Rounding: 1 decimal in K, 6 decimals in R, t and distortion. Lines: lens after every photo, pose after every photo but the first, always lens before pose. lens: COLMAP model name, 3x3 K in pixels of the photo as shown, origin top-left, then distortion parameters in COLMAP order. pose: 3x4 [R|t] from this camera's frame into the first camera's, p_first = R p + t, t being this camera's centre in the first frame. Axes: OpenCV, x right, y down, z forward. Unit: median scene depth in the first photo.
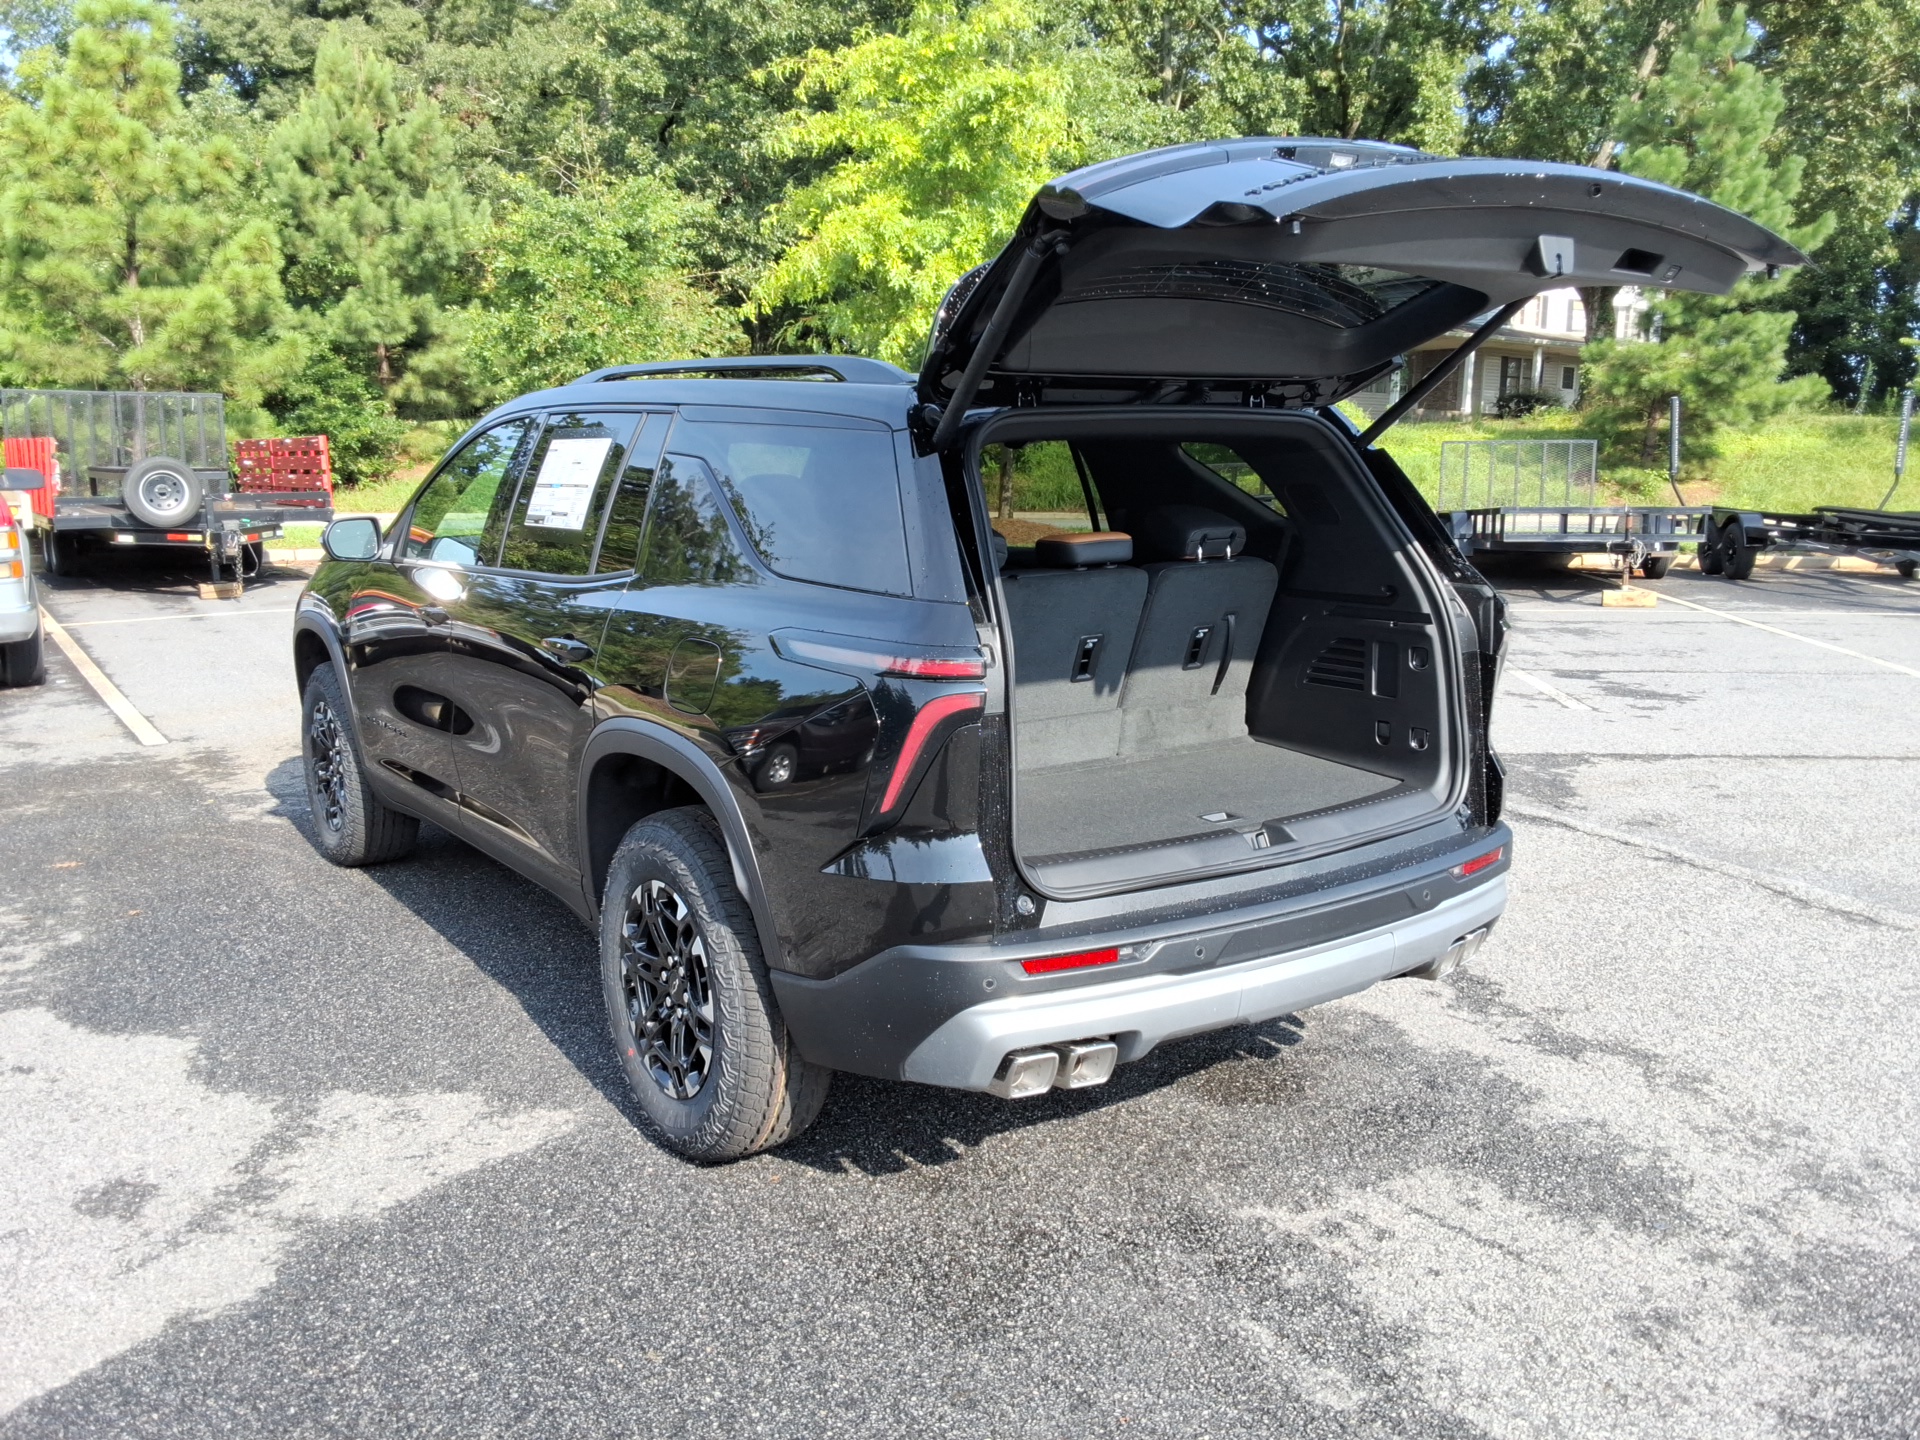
lens RADIAL K [[1535.3, 0, 971.6], [0, 1535.3, 712.5], [0, 0, 1]] dist [0.111232, -0.175694]
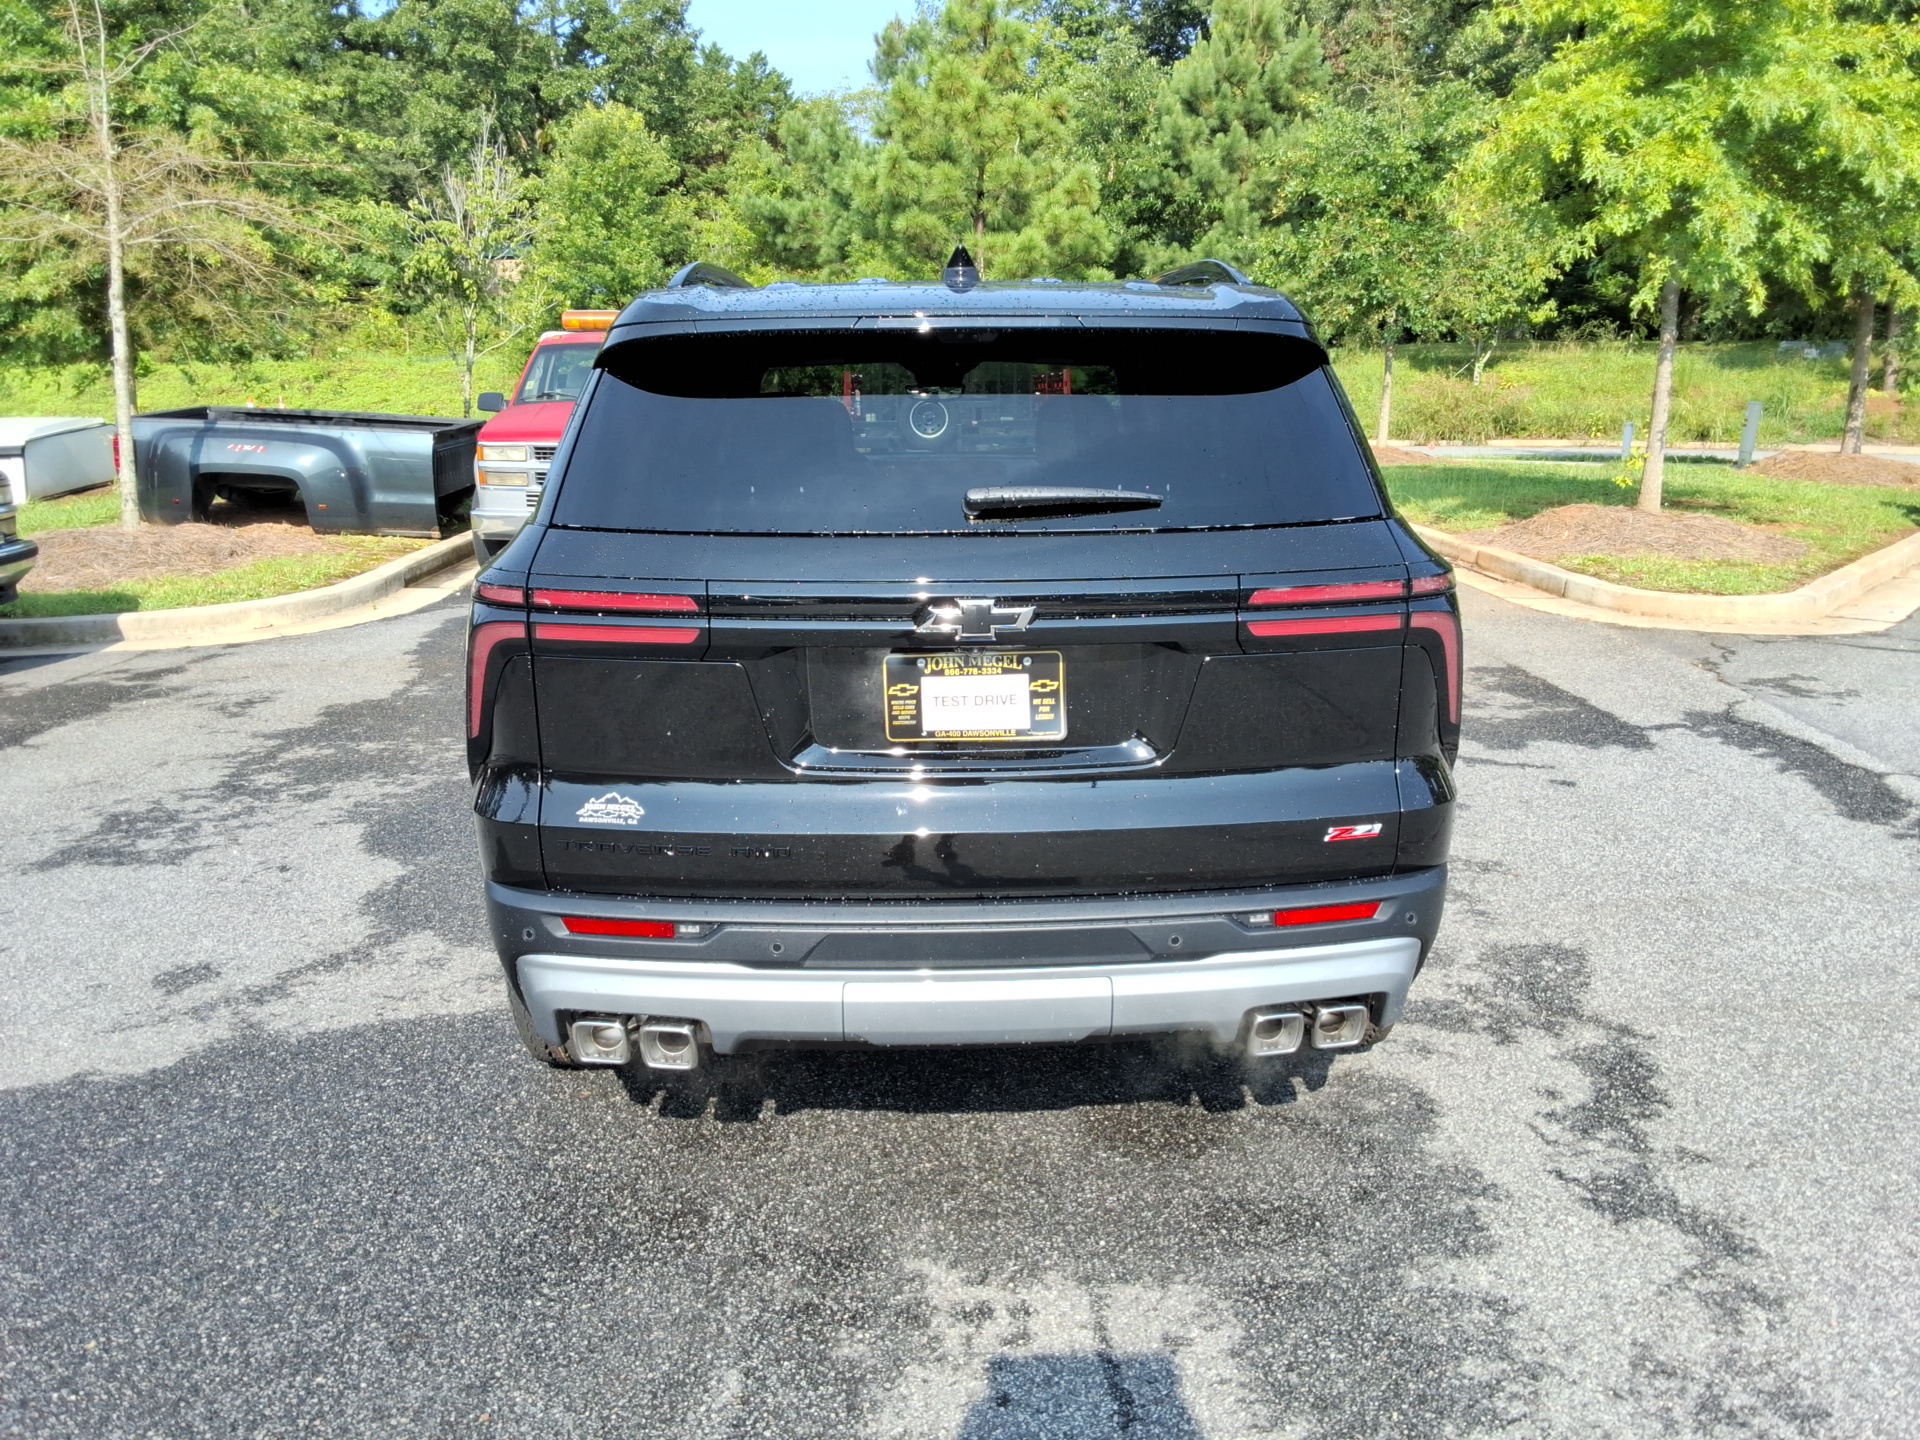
lens RADIAL K [[1535.3, 0, 971.6], [0, 1535.3, 712.5], [0, 0, 1]] dist [0.111232, -0.175694]
pose [[0.836238, 0.114720, -0.536233, 0.160193], [-0.090870, 0.993343, 0.070804, -0.010742], [0.540786, -0.010481, 0.841095, 0.077879]]
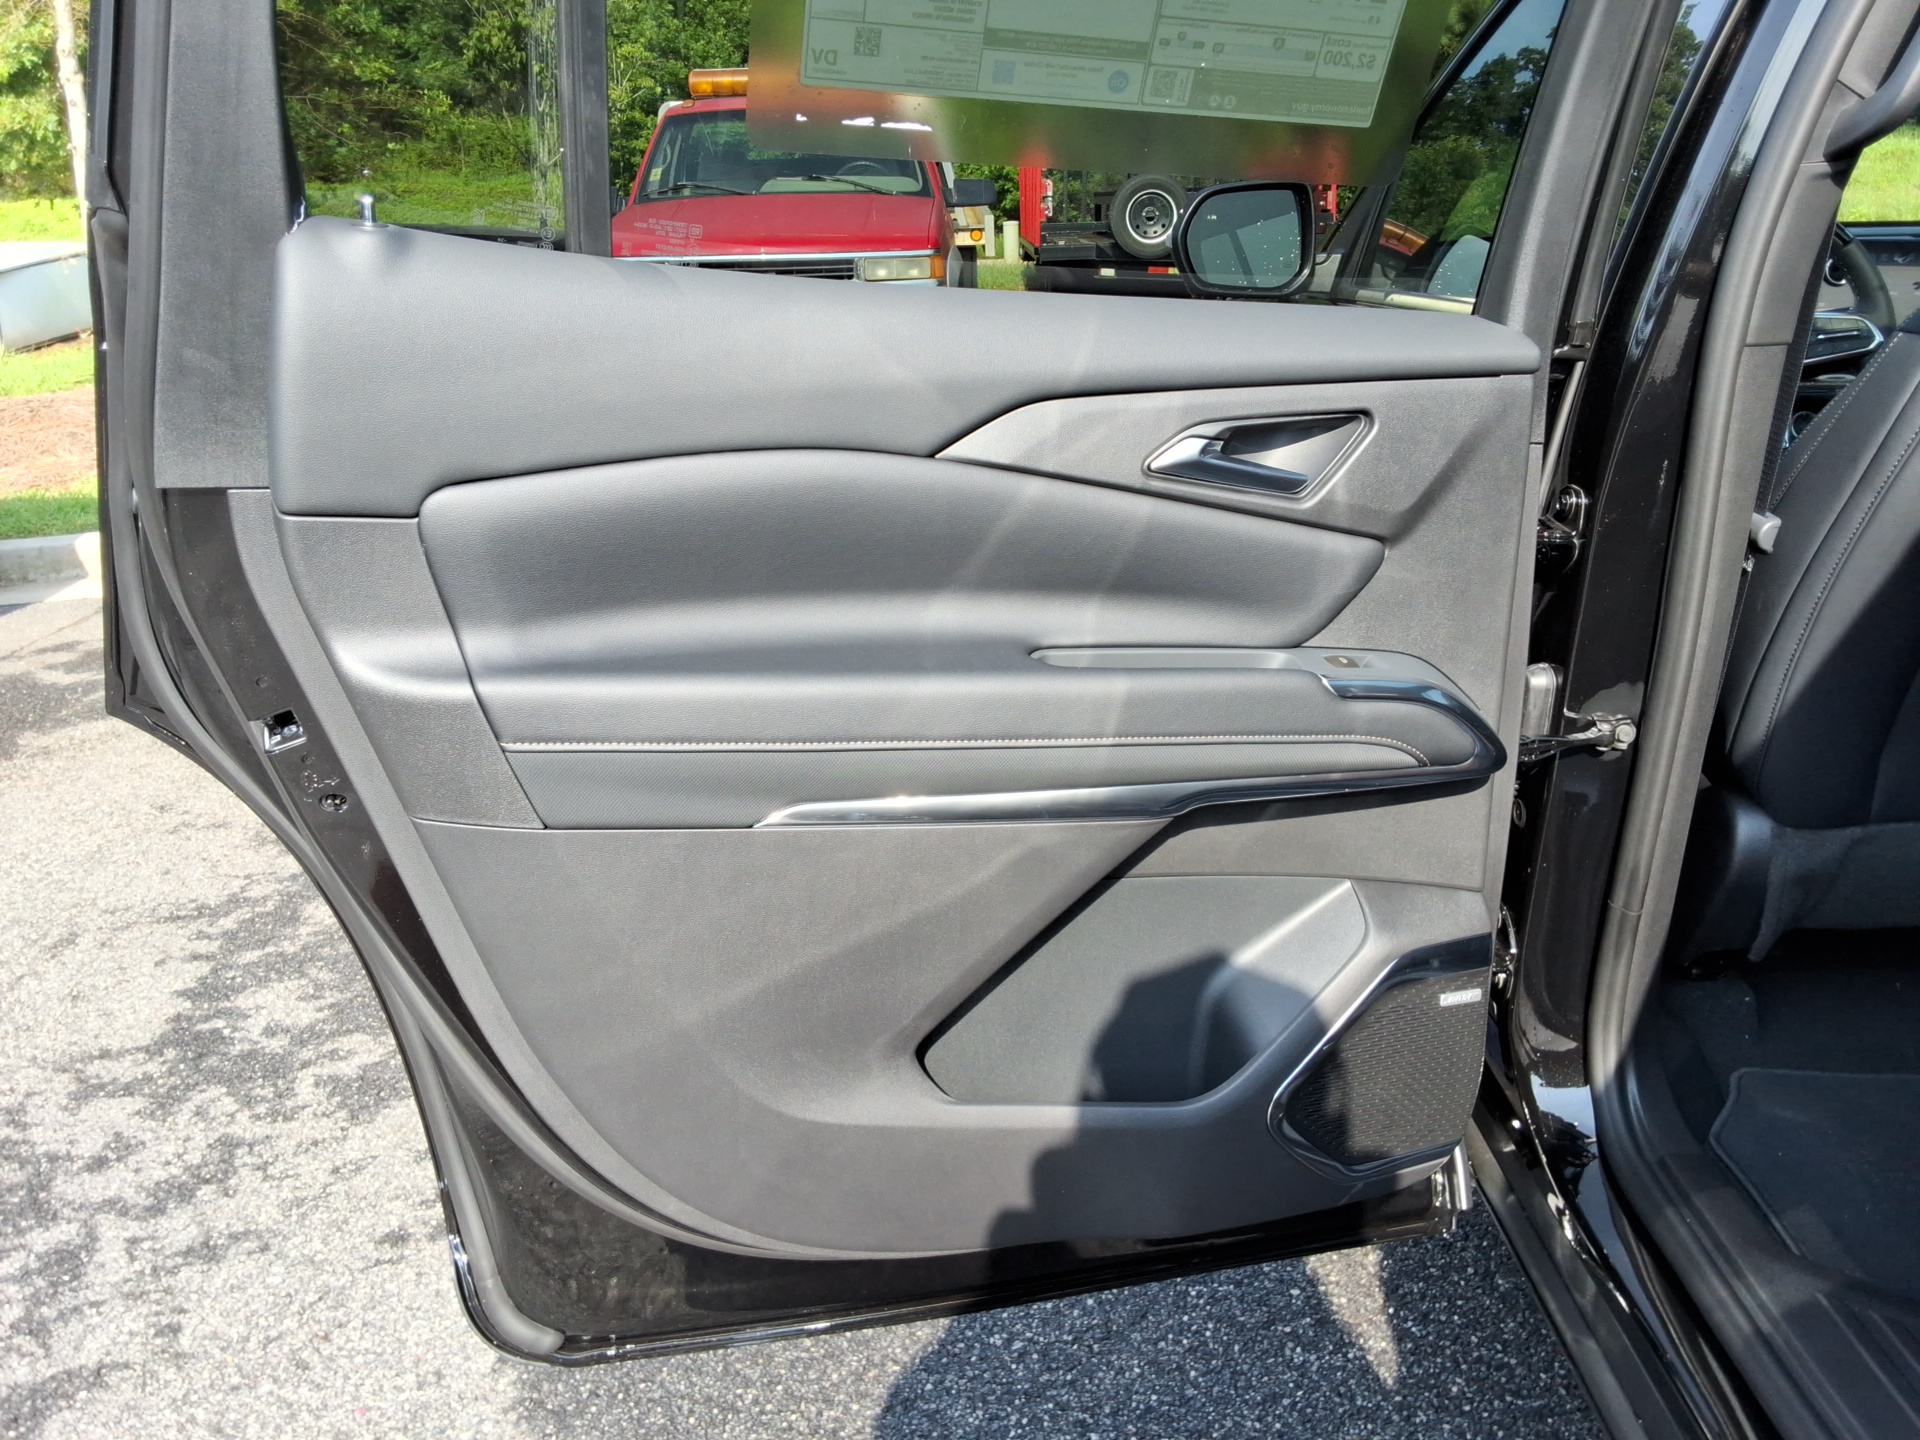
lens RADIAL K [[1548.6, 0, 977.0], [0, 1548.6, 706.8], [0, 0, 1]] dist [0.061710, -0.098367]
pose [[0.816526, 0.163890, -0.553557, -0.085523], [-0.076275, 0.981078, 0.177955, -0.024000], [0.572248, -0.103082, 0.813576, 0.249397]]
